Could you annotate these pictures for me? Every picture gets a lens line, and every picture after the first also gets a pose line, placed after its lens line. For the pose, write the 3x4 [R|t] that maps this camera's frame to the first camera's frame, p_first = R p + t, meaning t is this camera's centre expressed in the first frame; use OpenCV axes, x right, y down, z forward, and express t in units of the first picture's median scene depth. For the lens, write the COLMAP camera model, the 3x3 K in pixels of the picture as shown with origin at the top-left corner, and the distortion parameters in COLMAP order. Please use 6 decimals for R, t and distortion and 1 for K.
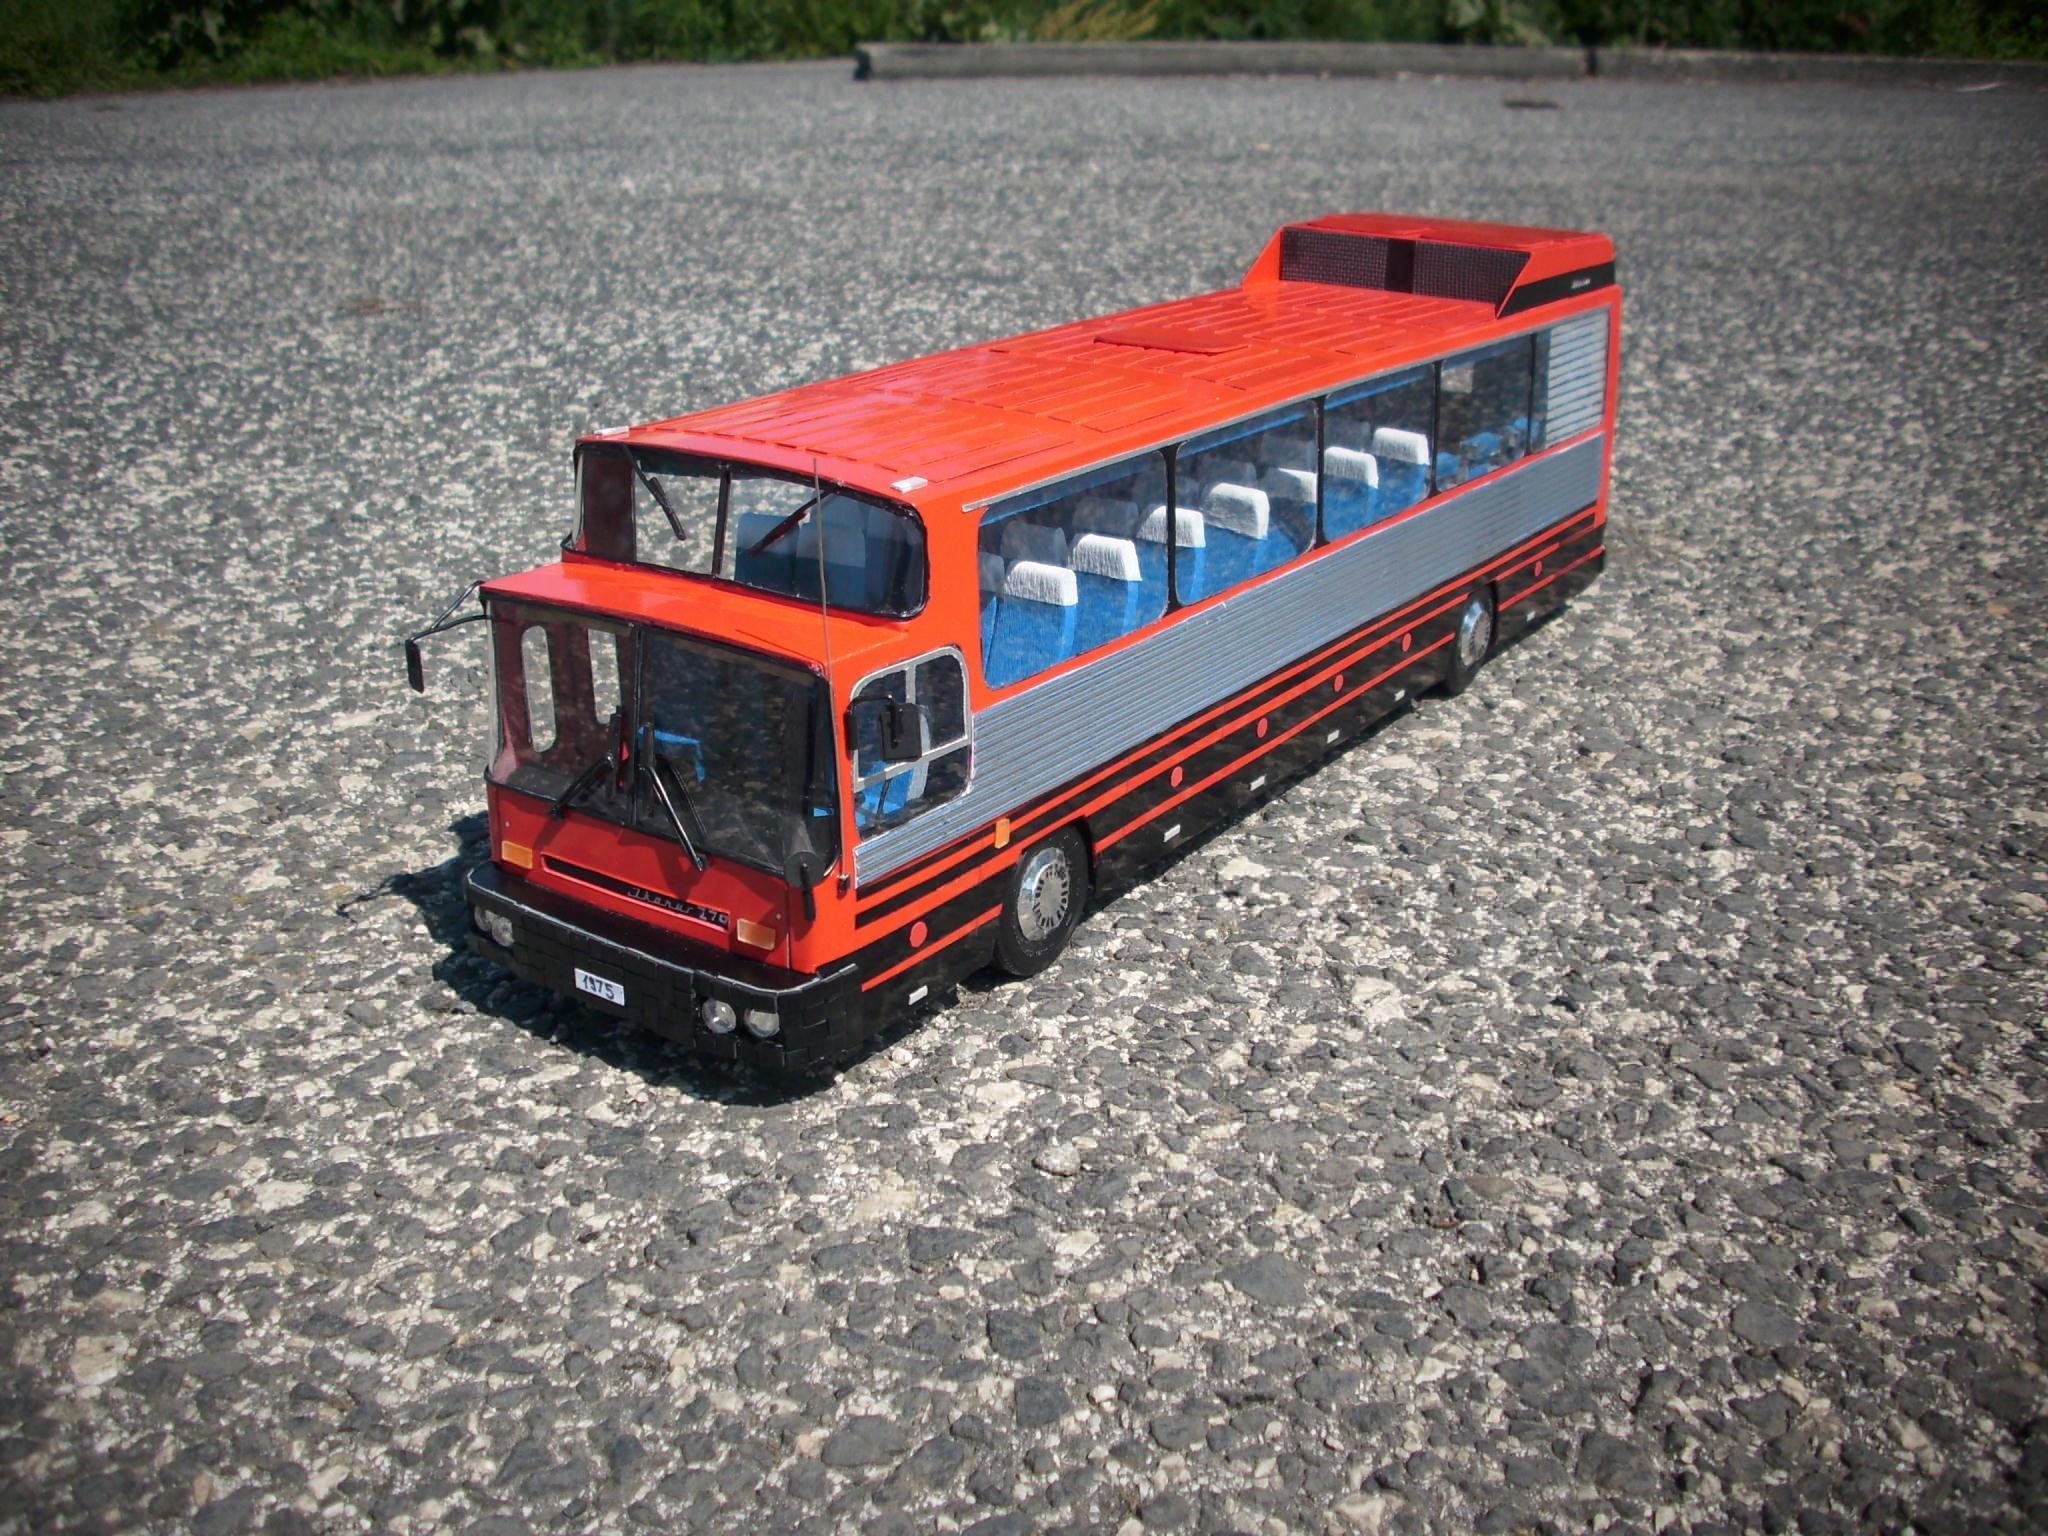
lens RADIAL K [[2037.8, 0, 1024.0], [0, 2037.8, 768.0], [0, 0, 1]] dist [-0.230026, 0.204811]
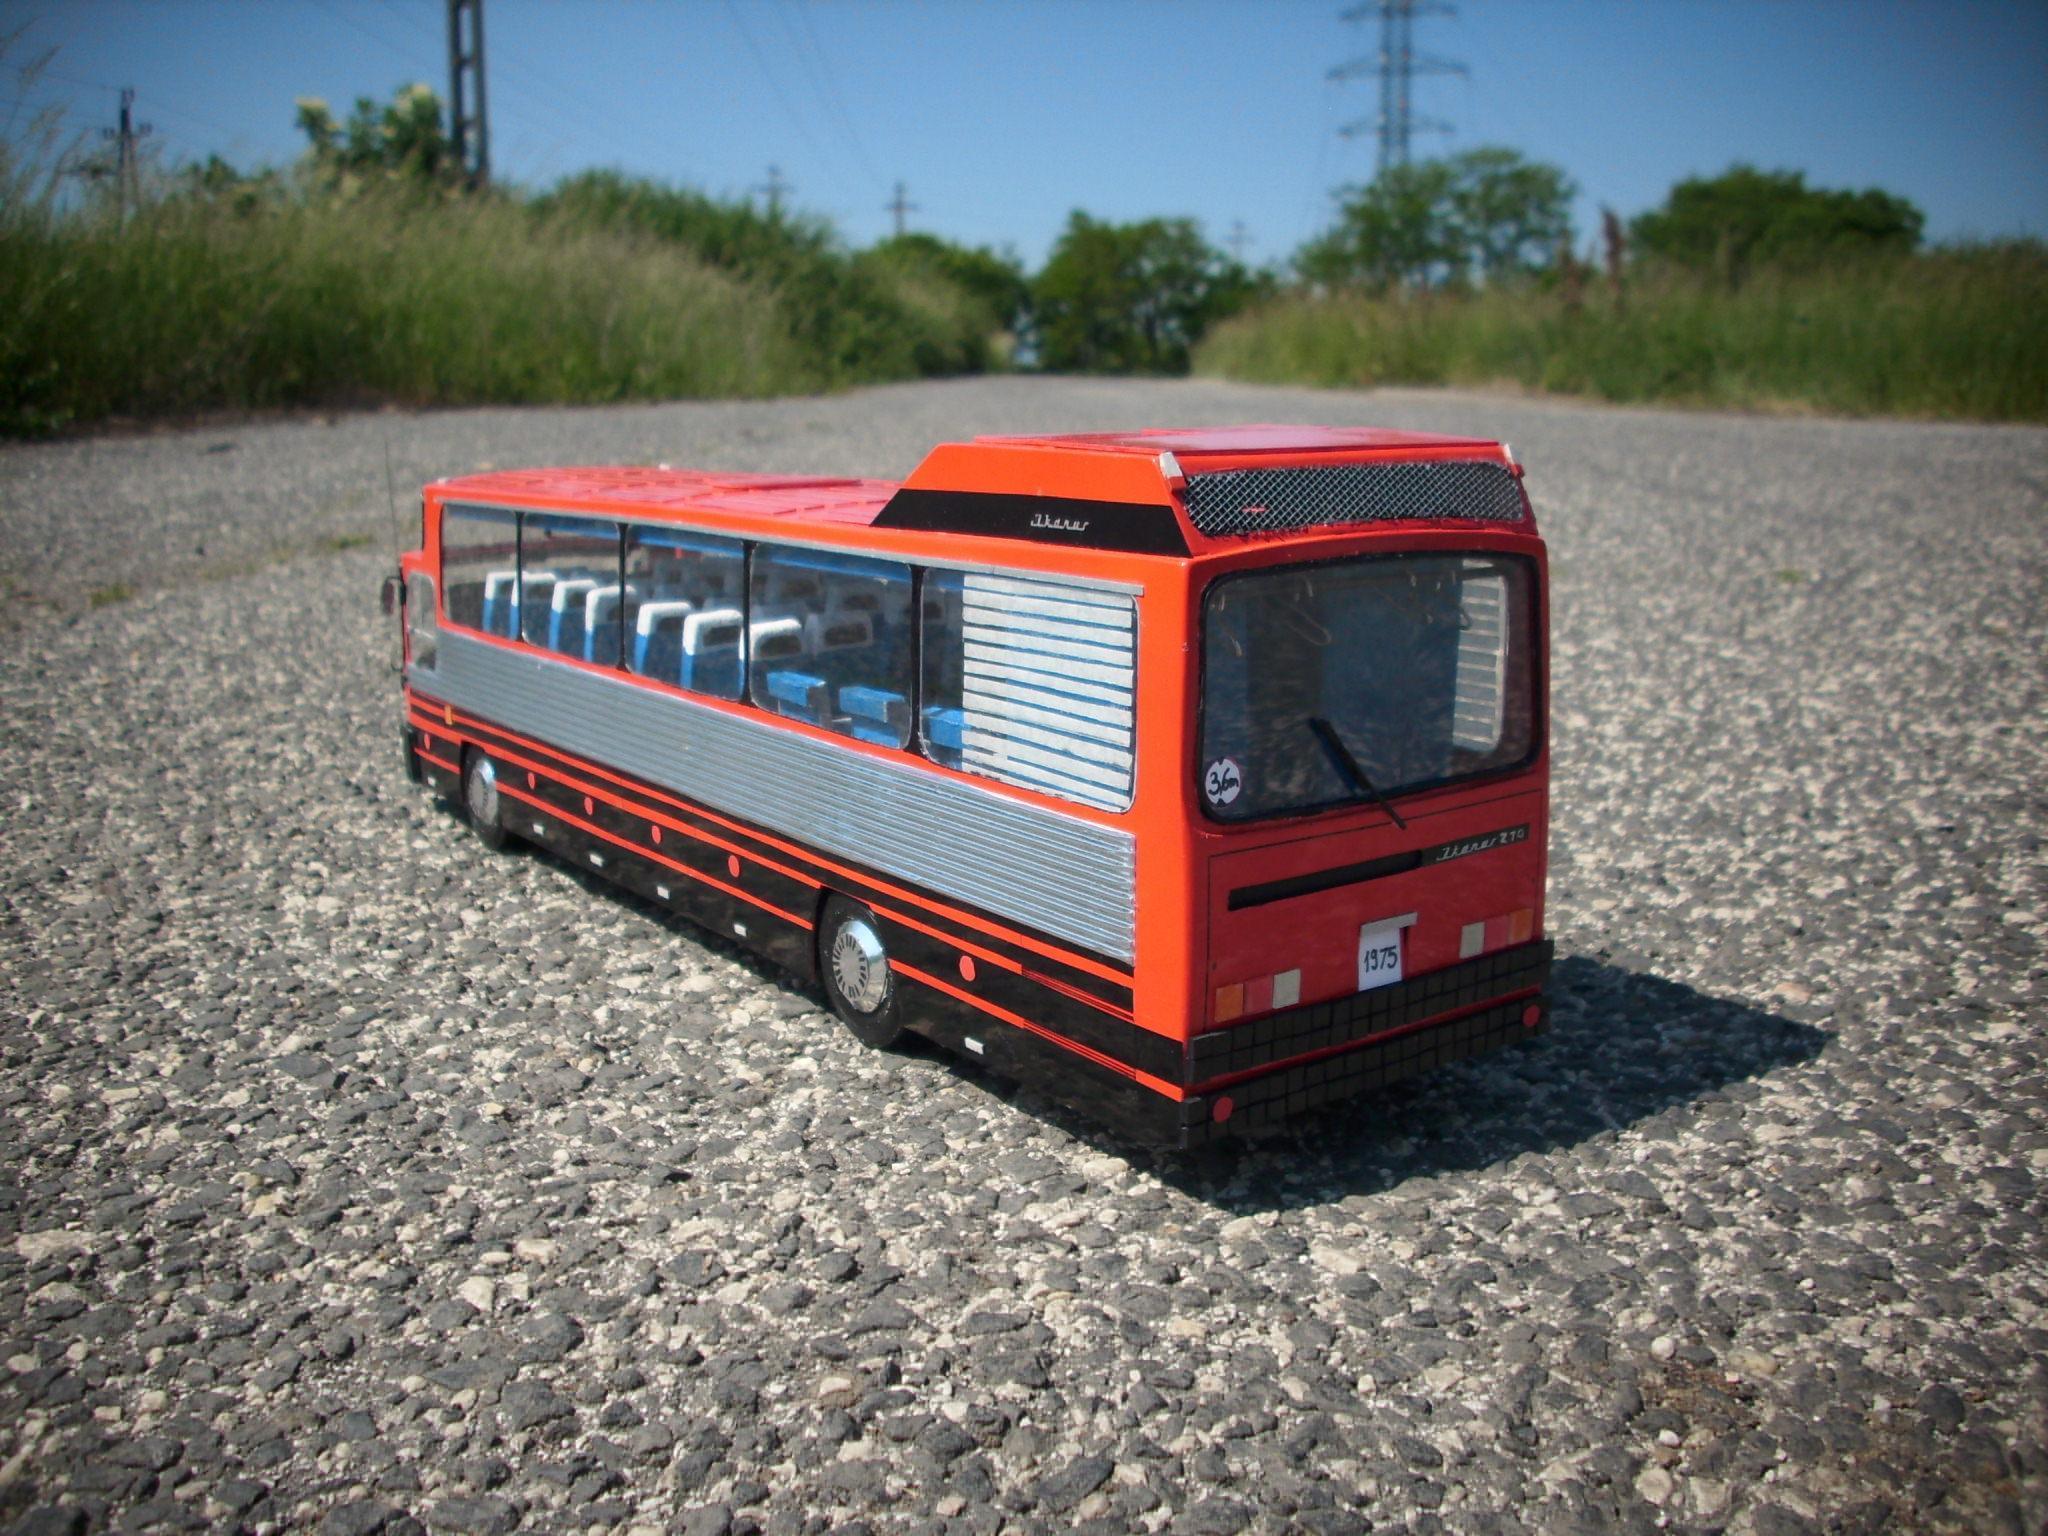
lens RADIAL K [[2037.8, 0, 1024.0], [0, 2037.8, 768.0], [0, 0, 1]] dist [-0.230026, 0.204811]
pose [[-0.349328, 0.163610, -0.922606, 1.272205], [-0.339345, 0.895706, 0.287326, -0.530831], [0.873393, 0.413453, -0.257375, 1.798292]]
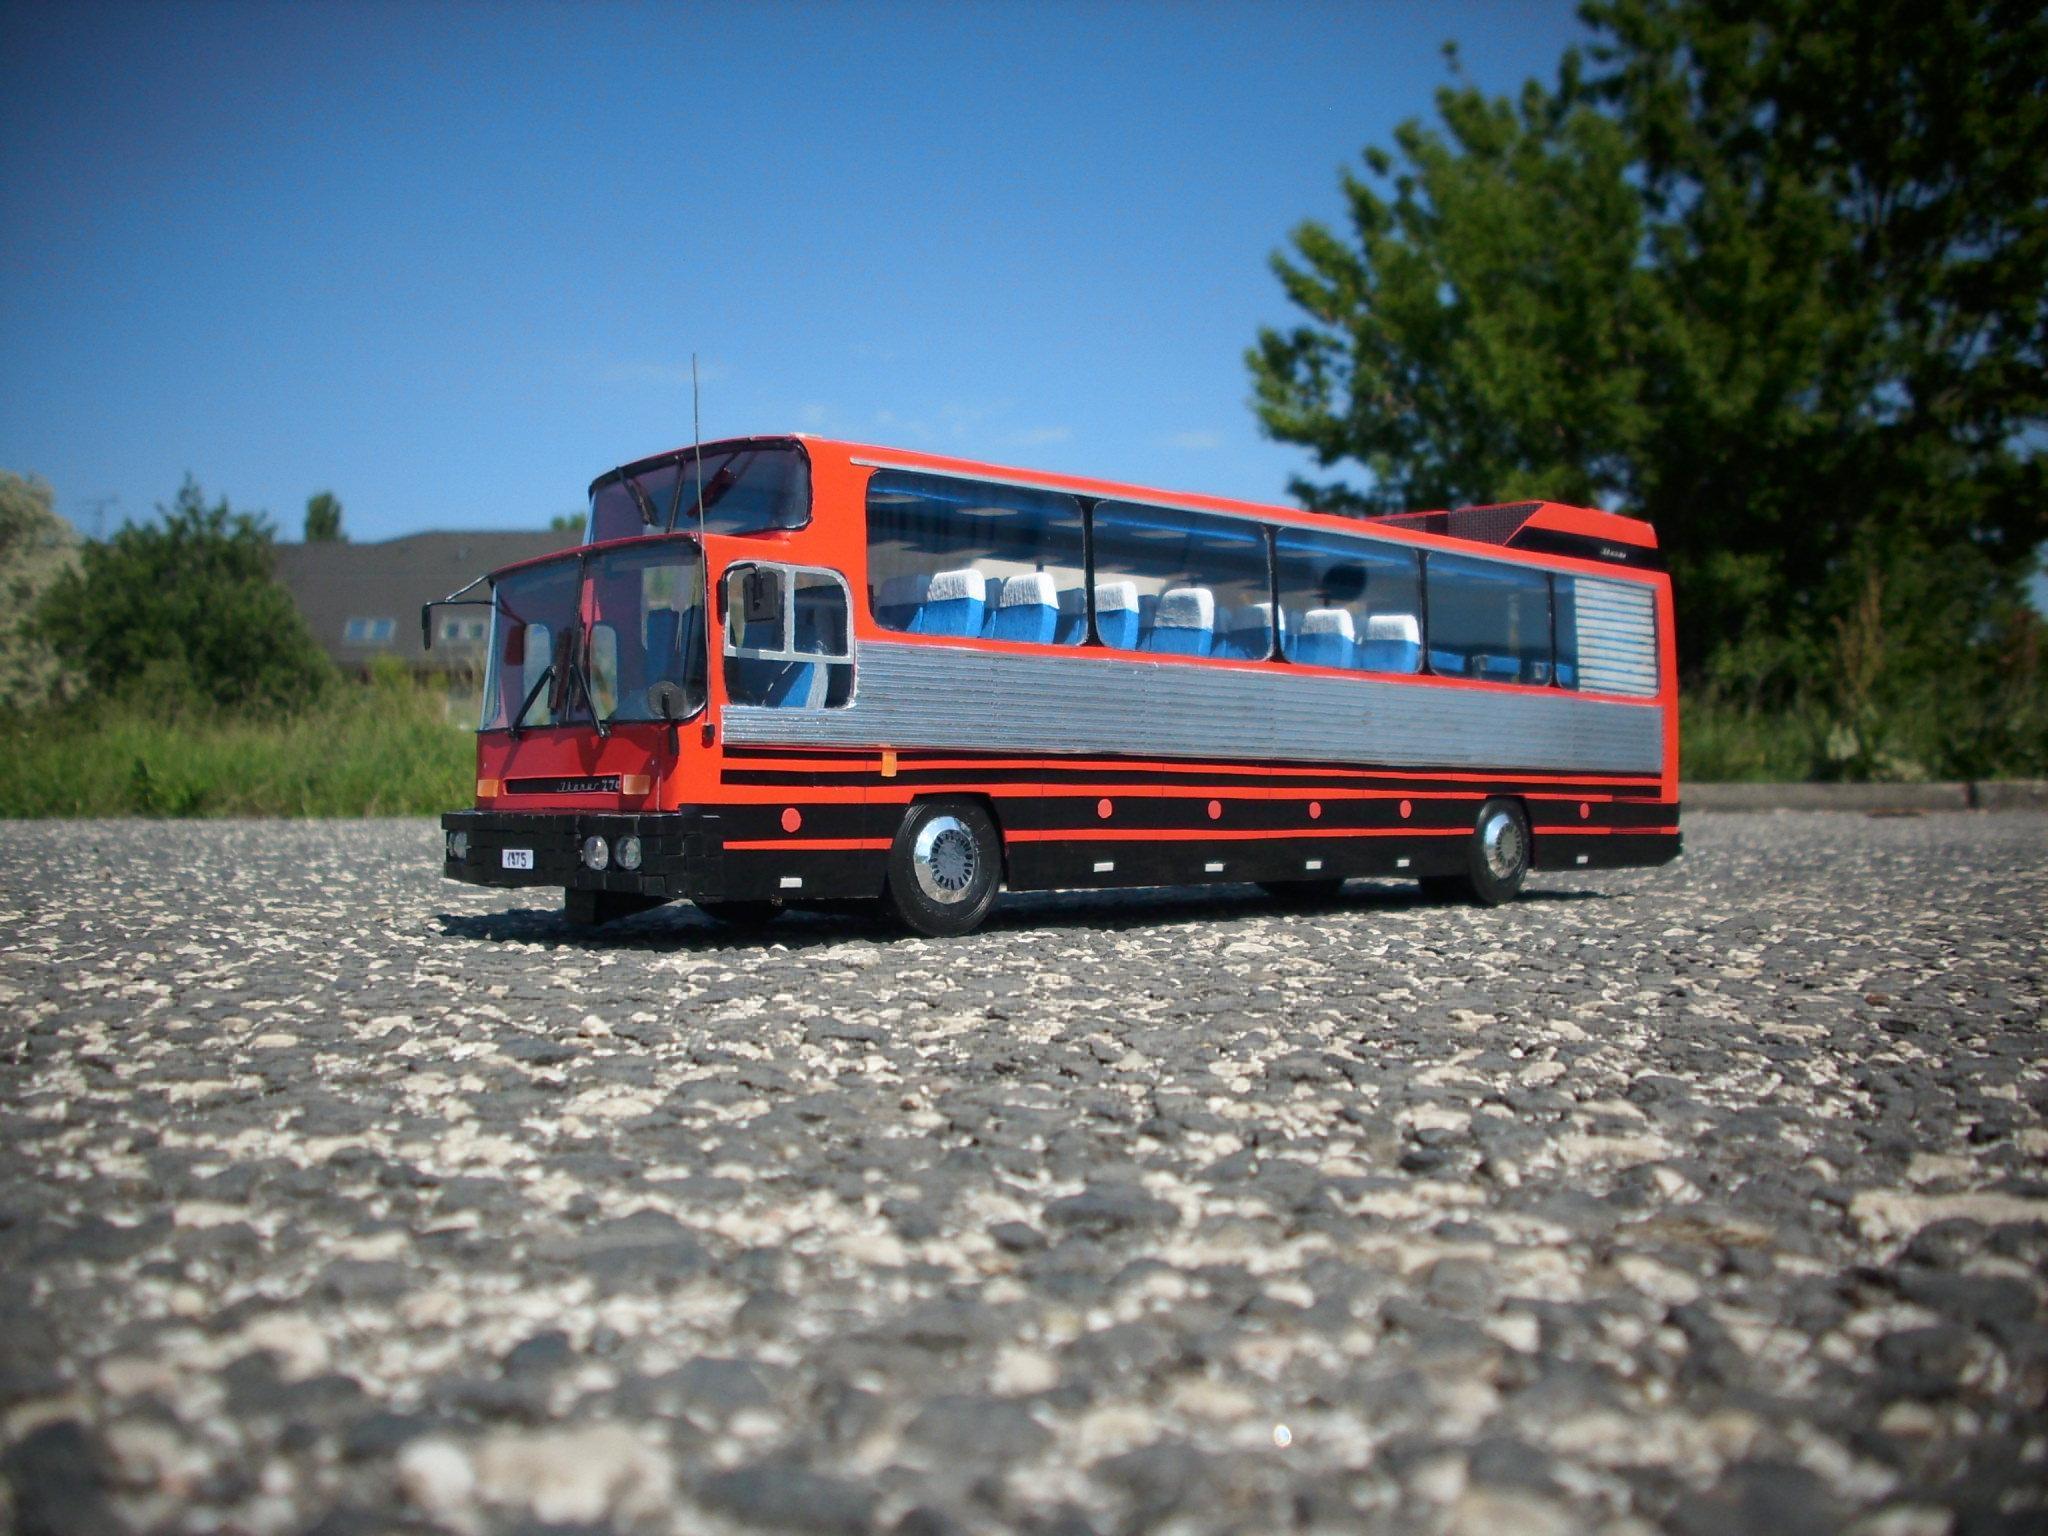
lens RADIAL K [[2037.8, 0, 1024.0], [0, 2037.8, 768.0], [0, 0, 1]] dist [-0.230026, 0.204811]
pose [[0.979974, -0.006537, -0.199021, 0.281065], [-0.067856, 0.928679, -0.364626, 0.430856], [0.187210, 0.370828, 0.909637, -0.002470]]
